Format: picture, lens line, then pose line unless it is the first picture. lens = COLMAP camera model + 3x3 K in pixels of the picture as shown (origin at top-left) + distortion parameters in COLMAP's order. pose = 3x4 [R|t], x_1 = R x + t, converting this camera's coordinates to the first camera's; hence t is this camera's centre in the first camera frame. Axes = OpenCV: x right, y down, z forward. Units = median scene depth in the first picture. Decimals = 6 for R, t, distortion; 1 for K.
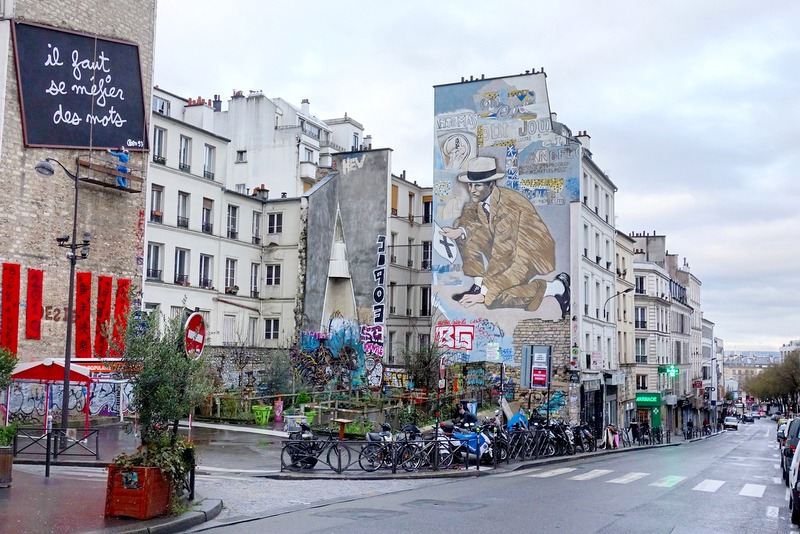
lens RADIAL K [[826.5, 0, 371.5], [0, 826.5, 243.5], [0, 0, 1]] dist [-0.001329, 0.000000]
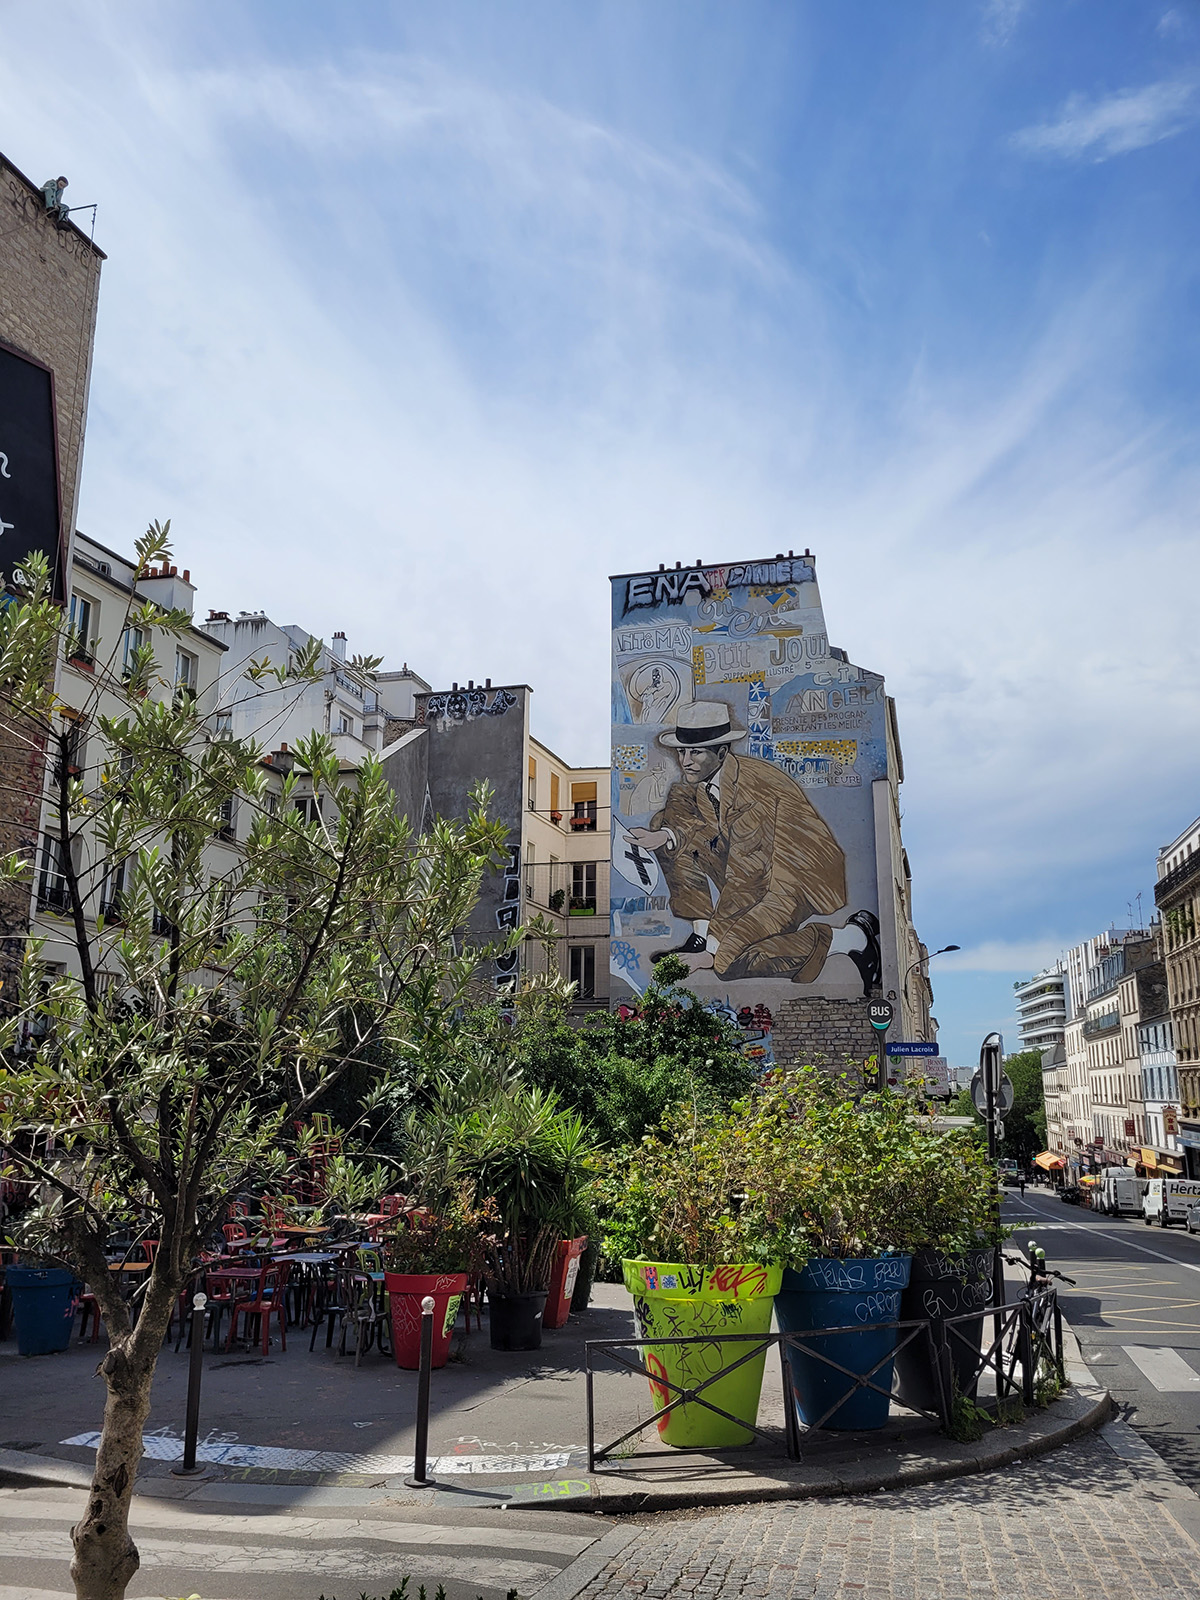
lens RADIAL K [[1205.1, 0, 615.4], [0, 1205.1, 781.3], [0, 0, 1]] dist [0.029346, 0.008403]
pose [[0.981906, 0.026855, 0.187453, -0.075878], [-0.005116, 0.993294, -0.115503, 0.042842], [-0.189298, 0.112454, 0.975459, 0.245305]]
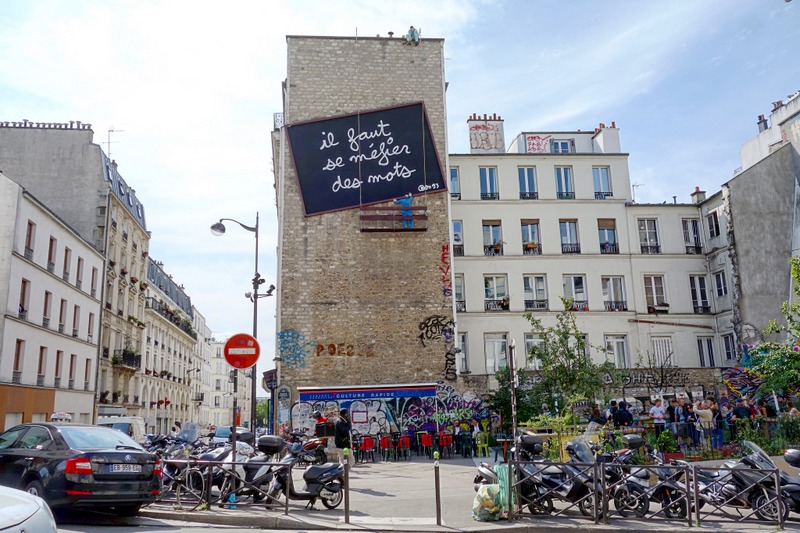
lens RADIAL K [[649.3, 0, 407.1], [0, 649.3, 254.3], [0, 0, 1]] dist [-0.013298, 0.018712]
pose [[0.518219, -0.230256, -0.823669, 0.285831], [0.146251, 0.972749, -0.179916, 0.085553], [0.842651, -0.027227, 0.537772, 0.383684]]
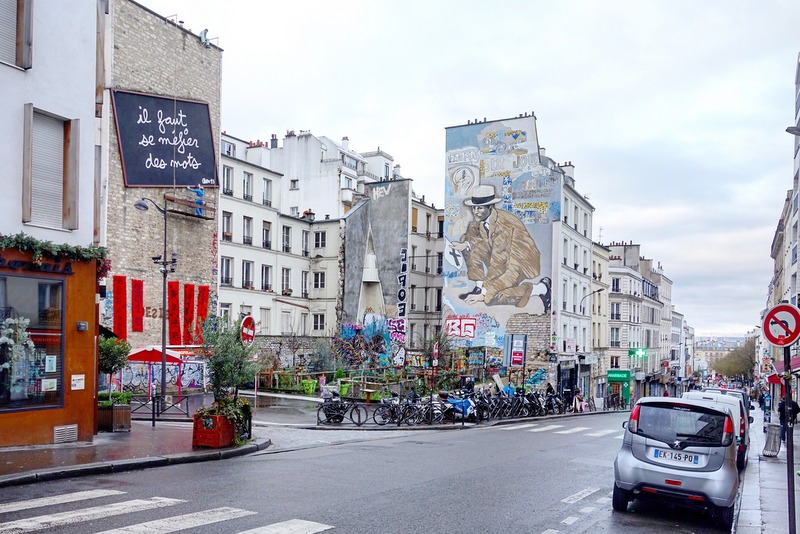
lens RADIAL K [[680.0, 0, 382.4], [0, 680.0, 316.3], [0, 0, 1]] dist [-0.001834, -0.009380]
pose [[0.999283, -0.006238, -0.037333, 0.018952], [0.009809, 0.995309, 0.096250, -0.007600], [0.036557, -0.096547, 0.994657, -0.053462]]
